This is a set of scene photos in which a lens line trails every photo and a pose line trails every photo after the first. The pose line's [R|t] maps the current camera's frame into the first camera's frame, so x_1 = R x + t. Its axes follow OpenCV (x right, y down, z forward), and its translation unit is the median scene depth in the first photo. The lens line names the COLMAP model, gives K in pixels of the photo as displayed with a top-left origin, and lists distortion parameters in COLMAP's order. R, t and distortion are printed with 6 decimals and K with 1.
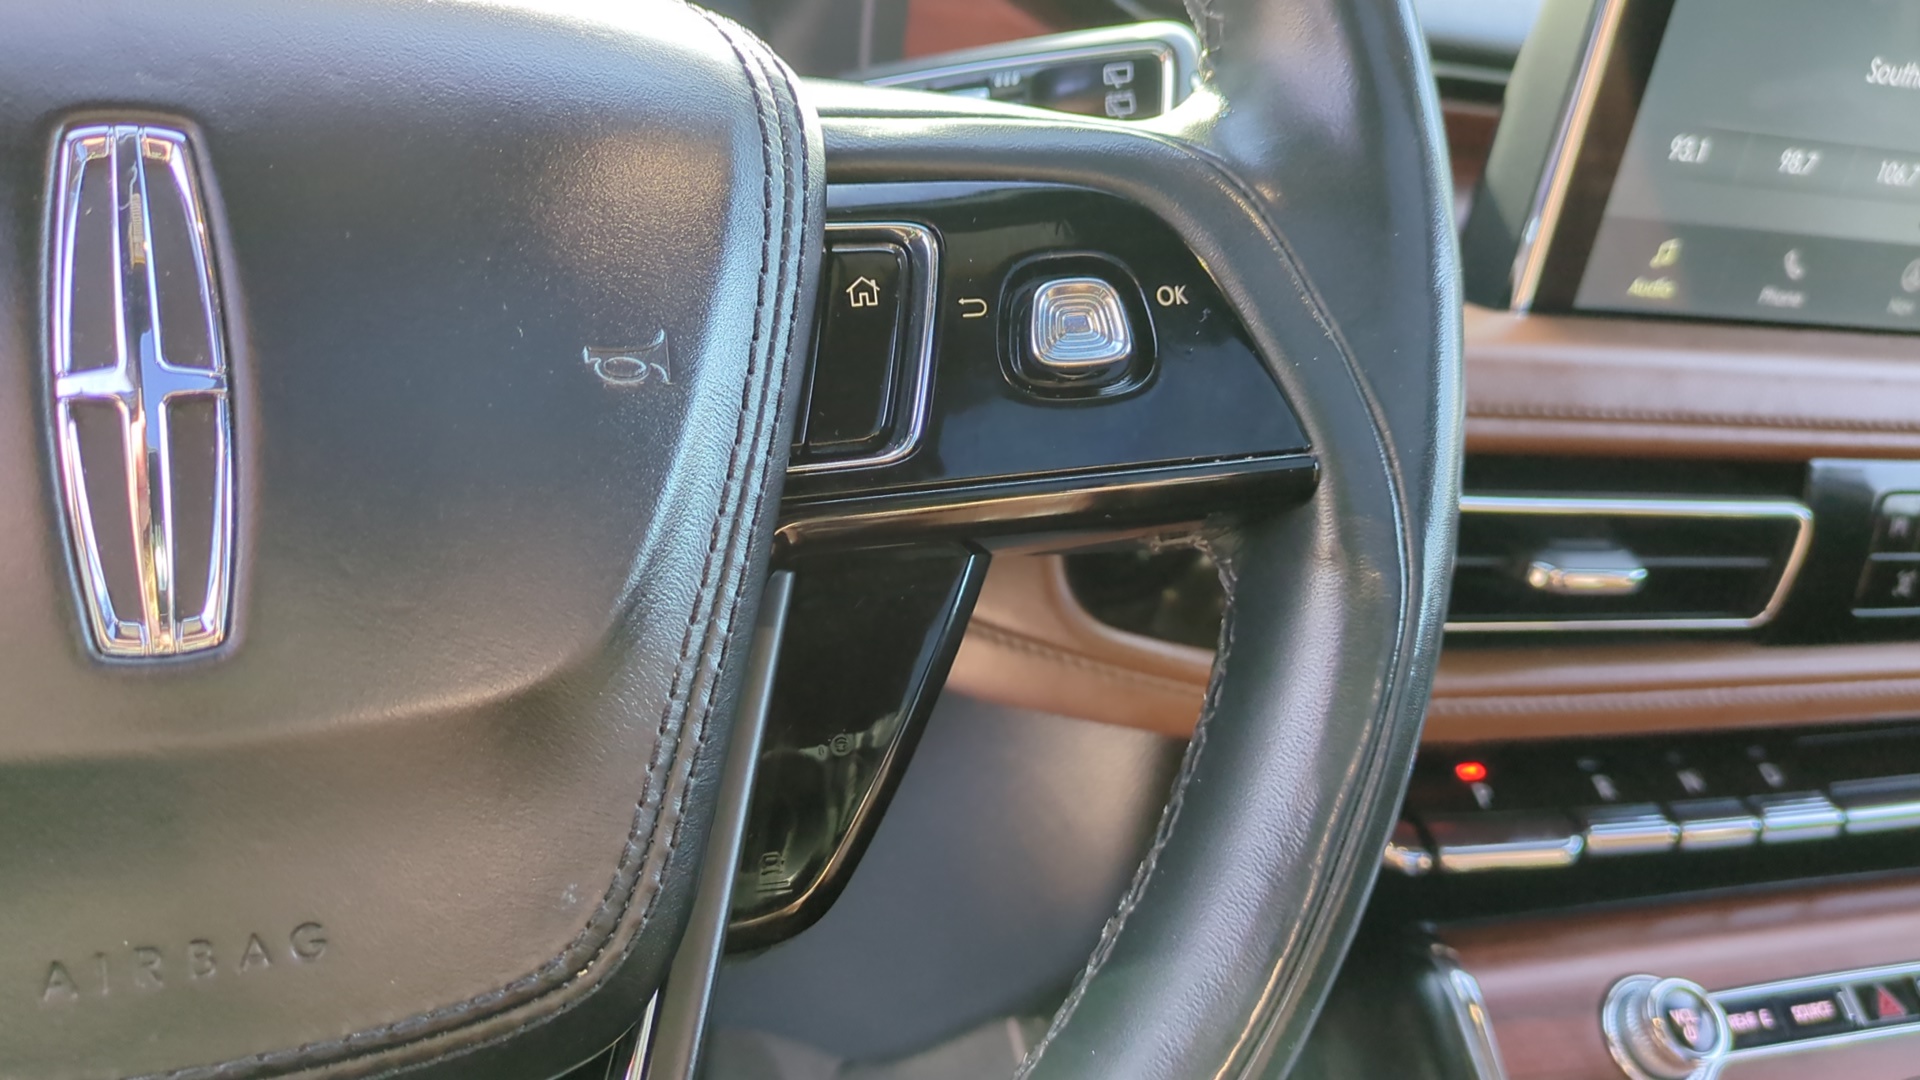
lens RADIAL K [[1641.8, 0, 963.8], [0, 1641.8, 510.7], [0, 0, 1]] dist [0.003456, -0.008633]
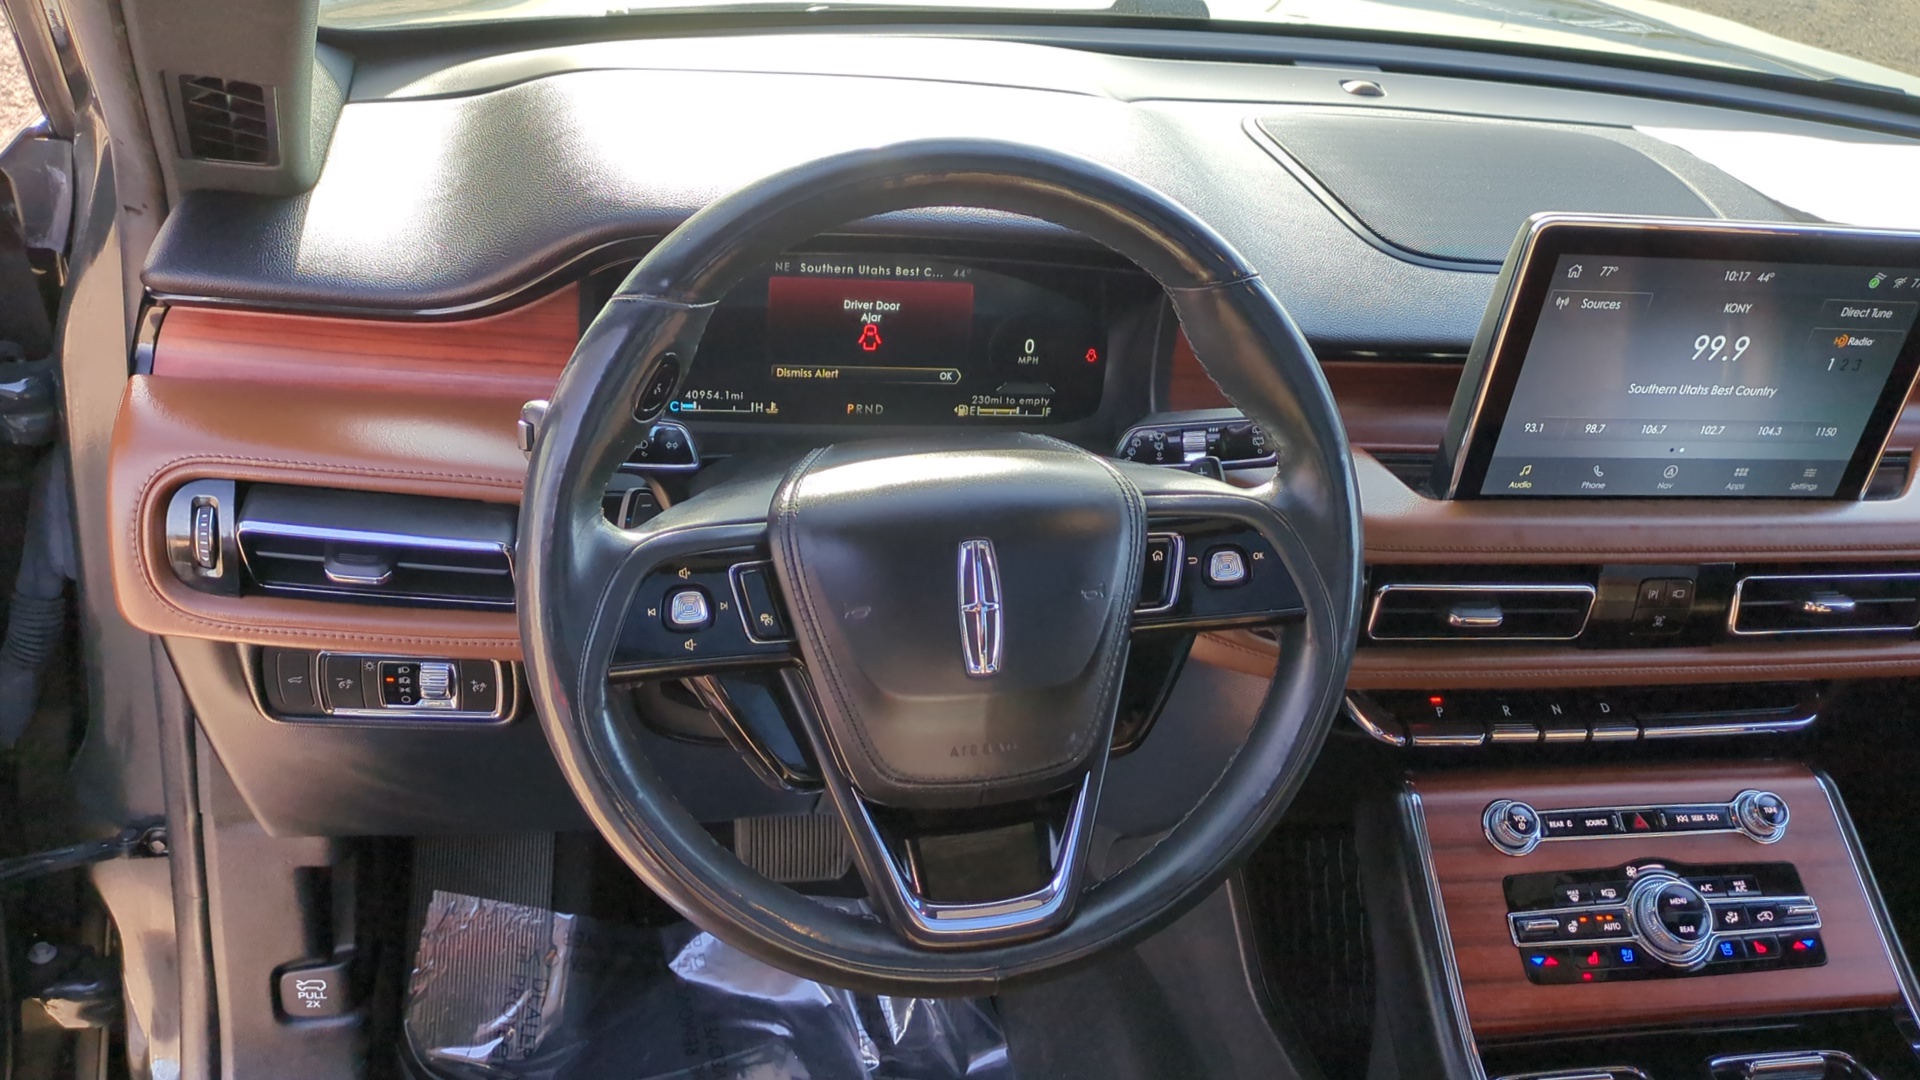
lens RADIAL K [[1631.0, 0, 976.6], [0, 1631.0, 535.0], [0, 0, 1]] dist [0.044697, -0.022062]
pose [[0.989503, 0.028857, -0.141605, 0.022047], [-0.015252, 0.995241, 0.096241, -0.276881], [0.143708, -0.093071, 0.985234, -1.267020]]
